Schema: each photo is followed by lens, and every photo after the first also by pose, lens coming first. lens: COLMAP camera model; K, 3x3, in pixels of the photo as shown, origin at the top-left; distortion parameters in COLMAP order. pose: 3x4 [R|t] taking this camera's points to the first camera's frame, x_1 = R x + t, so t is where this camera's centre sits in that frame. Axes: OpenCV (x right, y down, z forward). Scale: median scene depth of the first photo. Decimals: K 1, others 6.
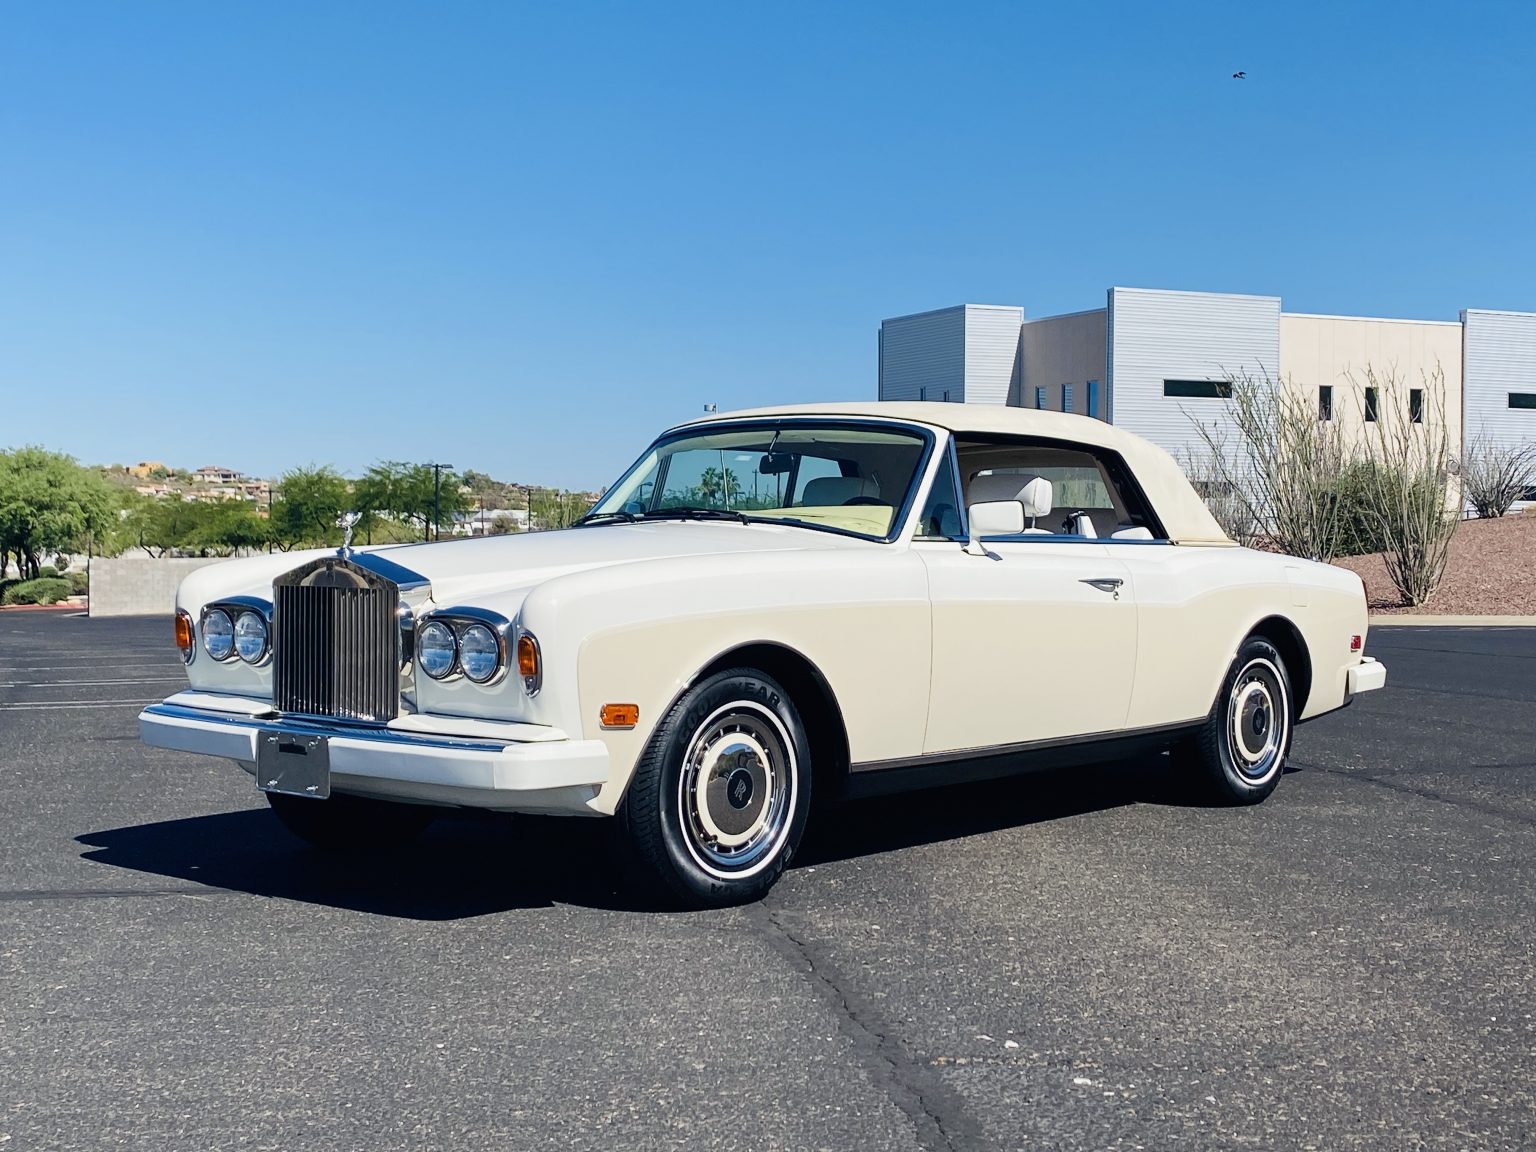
lens RADIAL K [[2078.0, 0, 768.0], [0, 2078.0, 576.0], [0, 0, 1]] dist [0.232594, -0.800609]
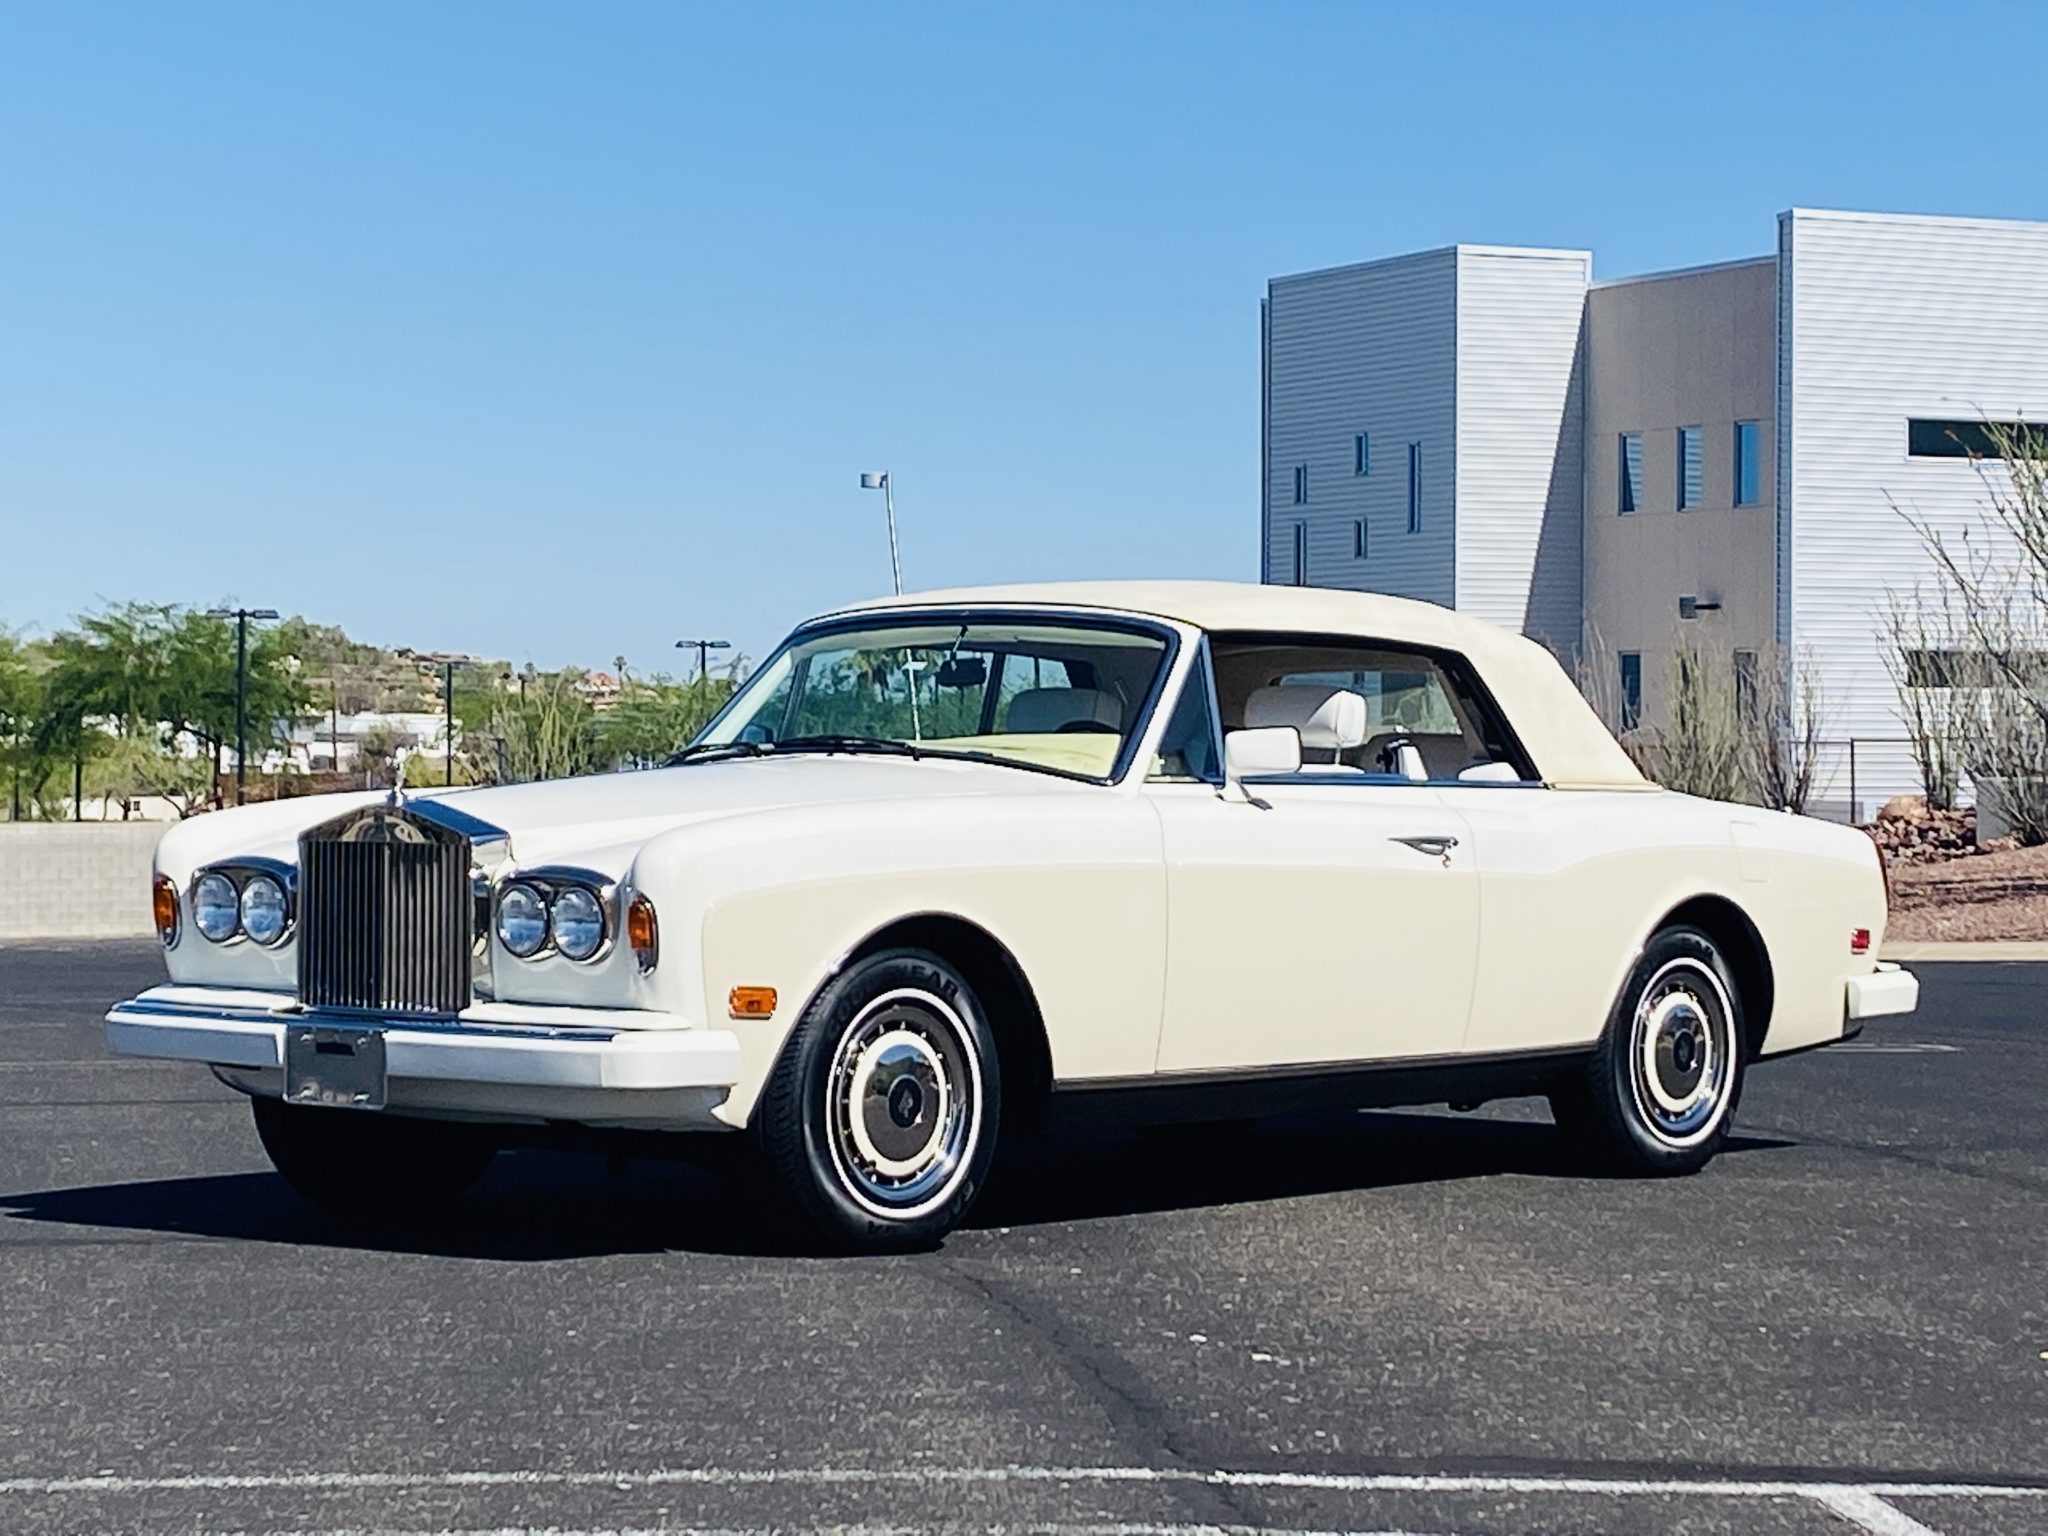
lens RADIAL K [[5224.7, 0, 1024.0], [0, 5224.7, 768.0], [0, 0, 1]] dist [0.099557, 0.506901]
pose [[1.000000, -0.000641, 0.000614, 0.025321], [0.000654, 0.999791, -0.020449, 0.015005], [-0.000601, 0.020449, 0.999791, -0.811253]]
